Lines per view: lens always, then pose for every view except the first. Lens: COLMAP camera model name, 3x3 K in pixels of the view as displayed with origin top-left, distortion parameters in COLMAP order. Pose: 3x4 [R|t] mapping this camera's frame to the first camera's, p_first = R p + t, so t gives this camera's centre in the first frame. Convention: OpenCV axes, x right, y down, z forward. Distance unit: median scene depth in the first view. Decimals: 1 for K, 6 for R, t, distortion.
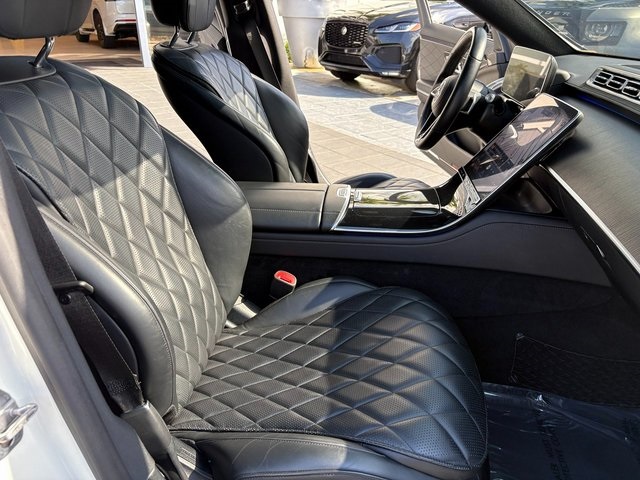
lens RADIAL K [[483.4, 0, 322.8], [0, 483.4, 244.5], [0, 0, 1]] dist [0.039620, -0.054727]
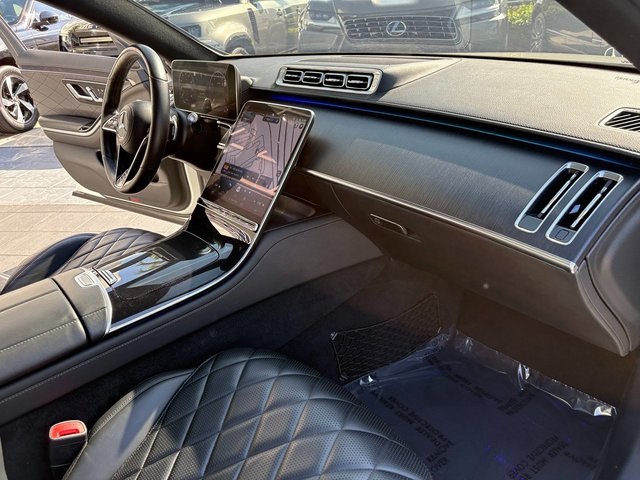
lens RADIAL K [[483.4, 0, 322.8], [0, 483.4, 244.5], [0, 0, 1]] dist [0.039620, -0.054727]
pose [[0.682868, -0.375614, 0.626582, -0.163939], [0.392279, 0.912084, 0.119246, -0.110382], [-0.616286, 0.164366, 0.770179, 0.217499]]
